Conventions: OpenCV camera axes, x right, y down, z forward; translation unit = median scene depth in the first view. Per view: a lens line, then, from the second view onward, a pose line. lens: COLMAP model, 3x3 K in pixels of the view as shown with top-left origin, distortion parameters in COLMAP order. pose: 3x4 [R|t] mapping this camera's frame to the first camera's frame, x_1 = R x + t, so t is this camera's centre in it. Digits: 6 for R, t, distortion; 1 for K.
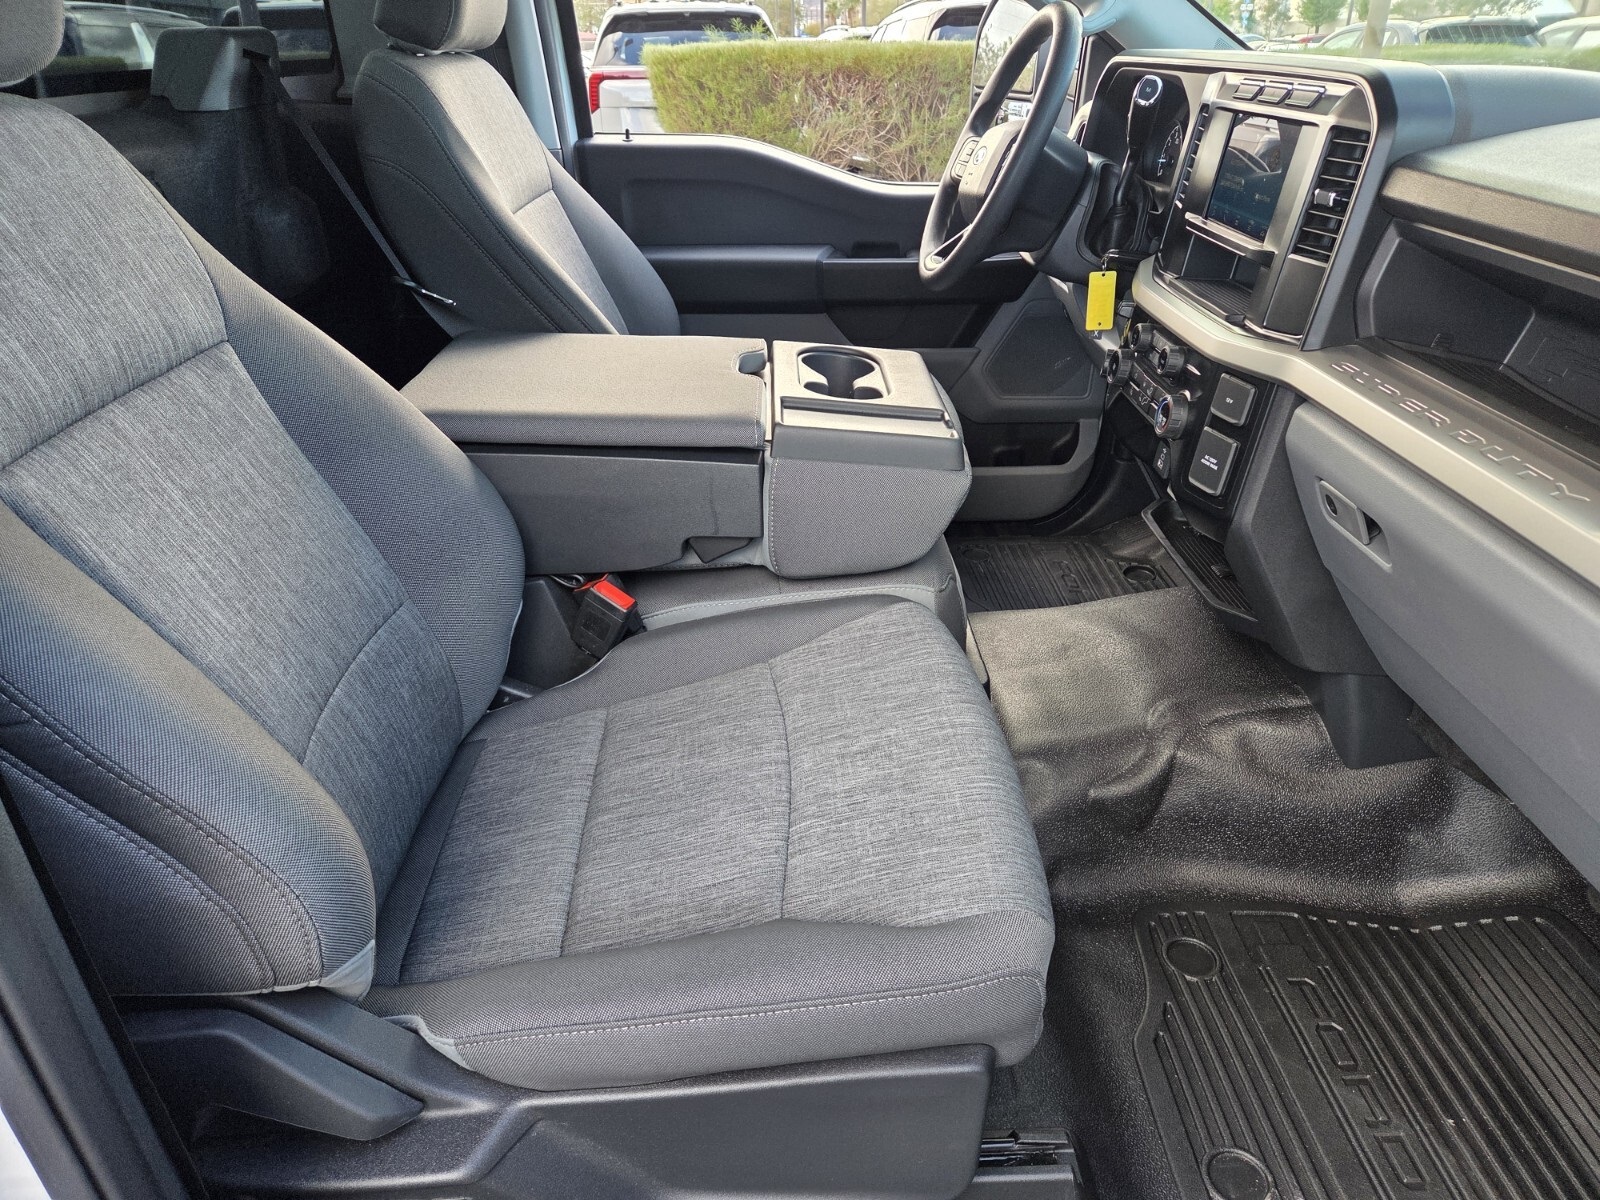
lens RADIAL K [[1068.9, 0, 793.6], [0, 1068.9, 589.5], [0, 0, 1]] dist [0.066680, -0.059022]
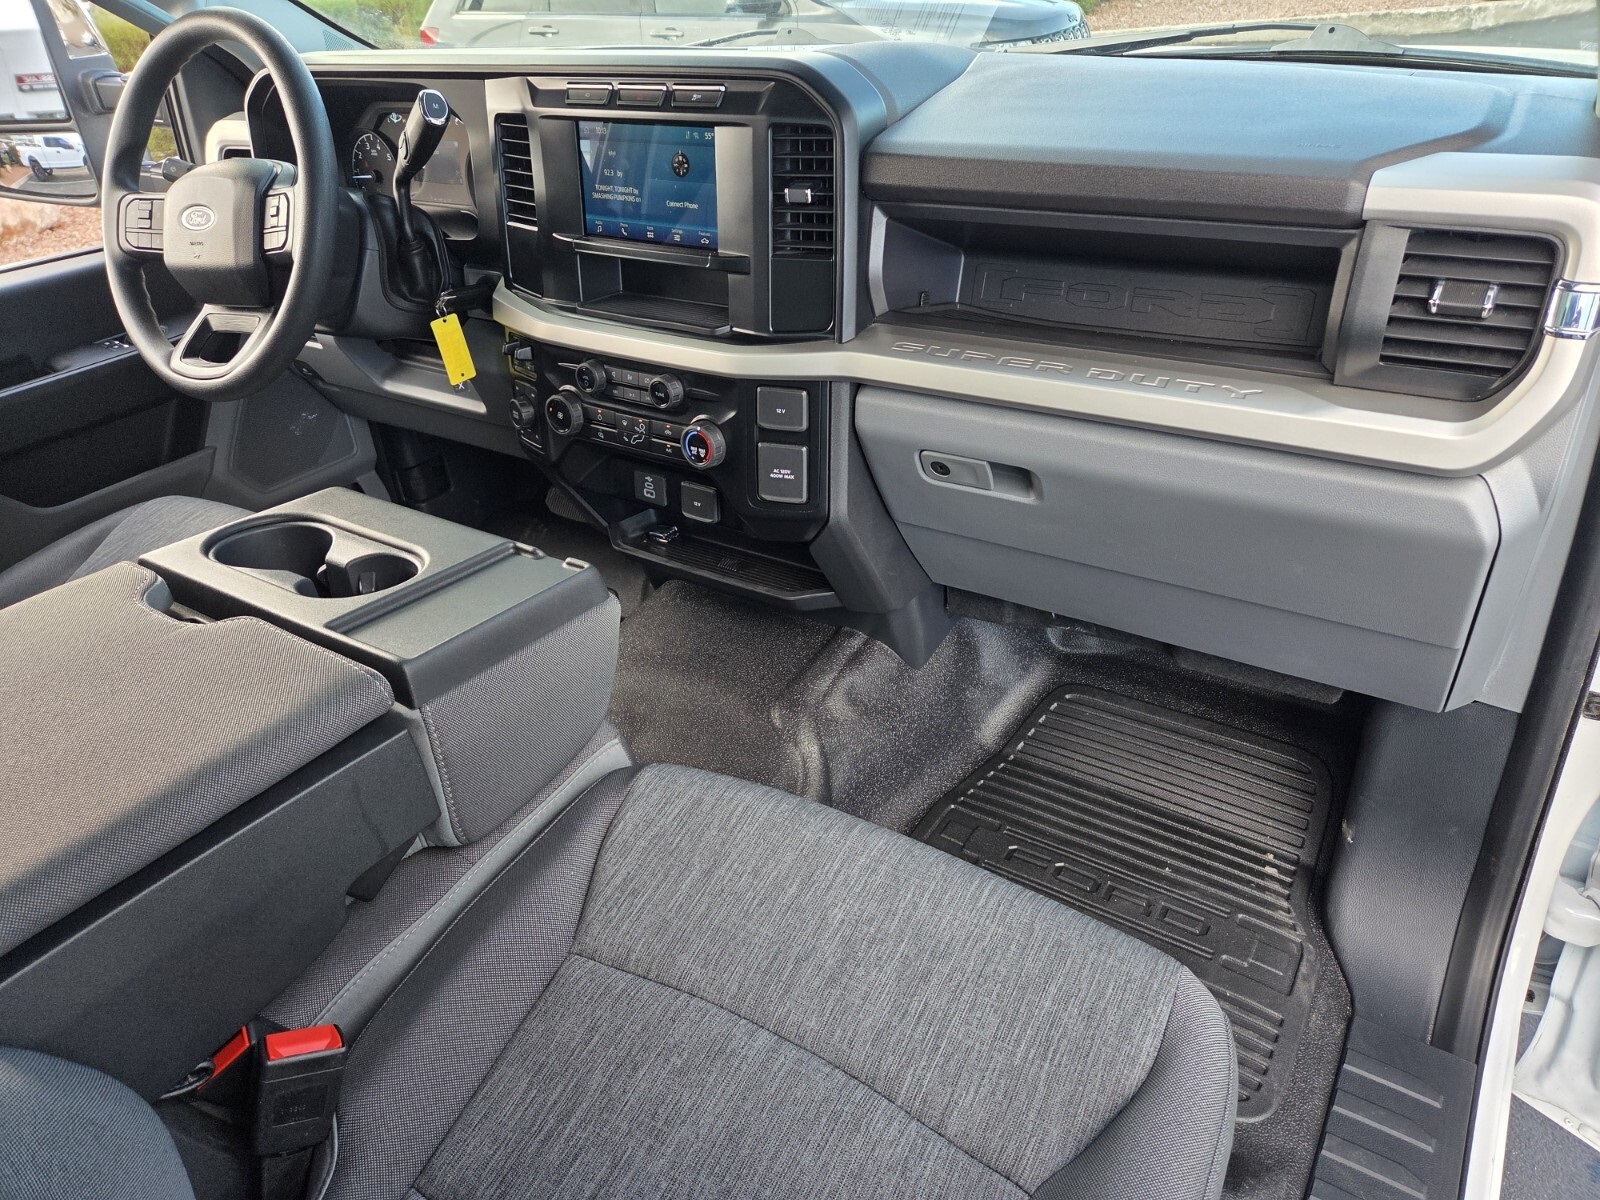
lens RADIAL K [[1068.9, 0, 793.6], [0, 1068.9, 589.5], [0, 0, 1]] dist [0.066680, -0.059022]
pose [[0.574439, -0.458805, 0.677877, -0.325426], [0.433934, 0.872891, 0.223077, -0.247663], [-0.694062, 0.166010, 0.700514, 0.342841]]
